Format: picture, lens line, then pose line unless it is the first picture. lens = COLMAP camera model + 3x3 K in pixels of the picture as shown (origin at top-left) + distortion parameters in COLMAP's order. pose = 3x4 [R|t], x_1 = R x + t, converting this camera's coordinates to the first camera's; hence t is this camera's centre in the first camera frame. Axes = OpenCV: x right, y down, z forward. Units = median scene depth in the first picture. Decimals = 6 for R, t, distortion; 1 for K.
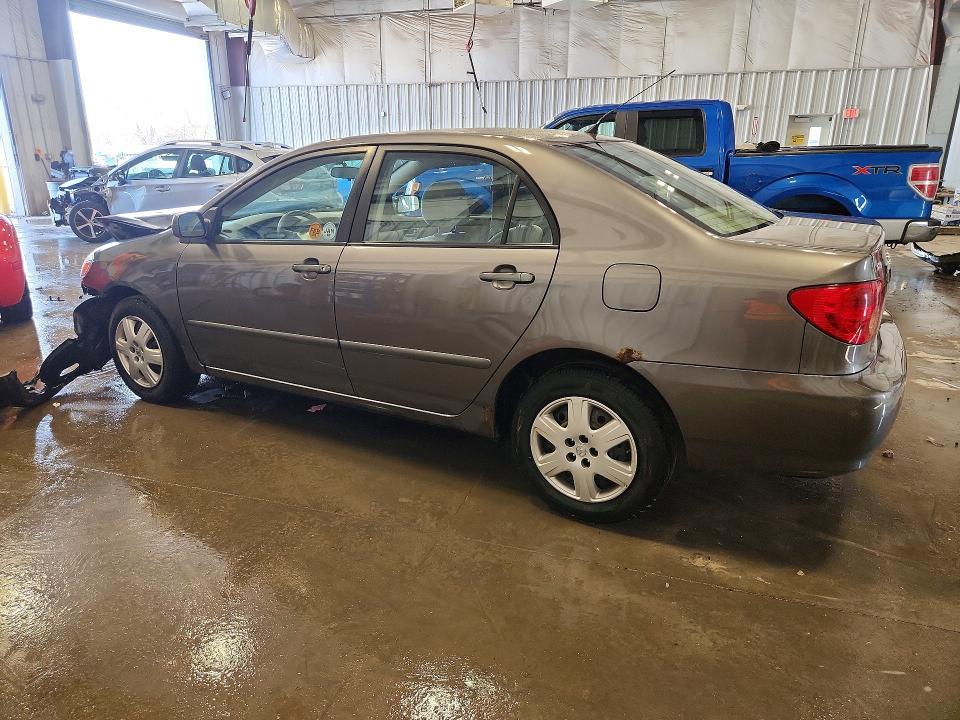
lens RADIAL K [[697.1, 0, 480.0], [0, 697.1, 360.0], [0, 0, 1]] dist [0.086900, -0.076631]
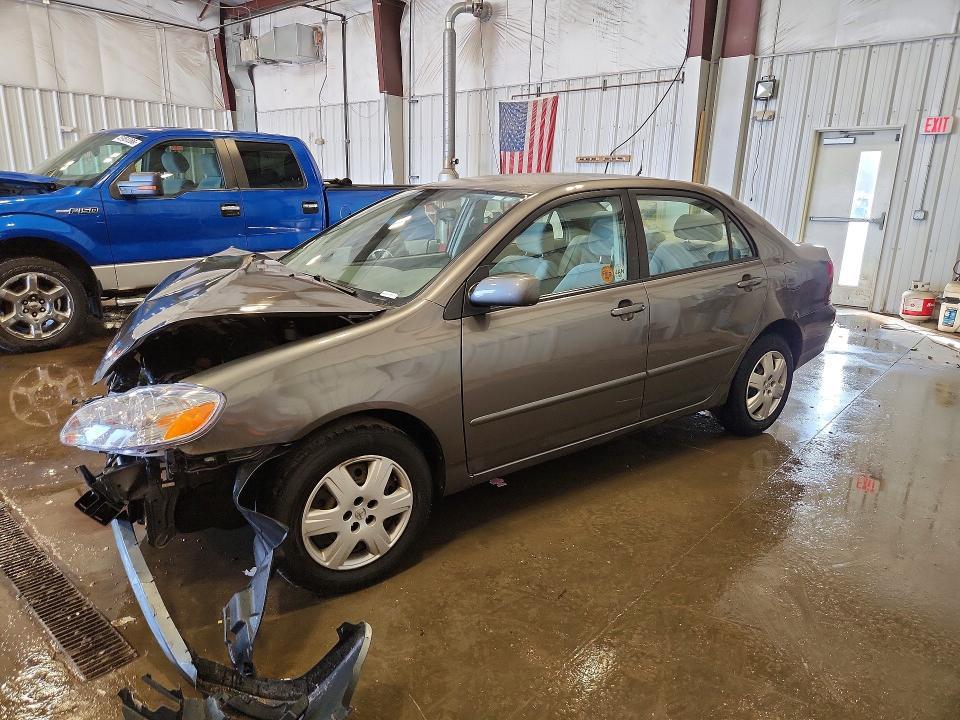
lens RADIAL K [[697.1, 0, 480.0], [0, 697.1, 360.0], [0, 0, 1]] dist [0.086900, -0.076631]
pose [[0.332095, -0.220424, 0.917130, -0.396837], [0.246594, 0.958786, 0.141143, -0.081119], [-0.910442, 0.179285, 0.372763, 0.262431]]
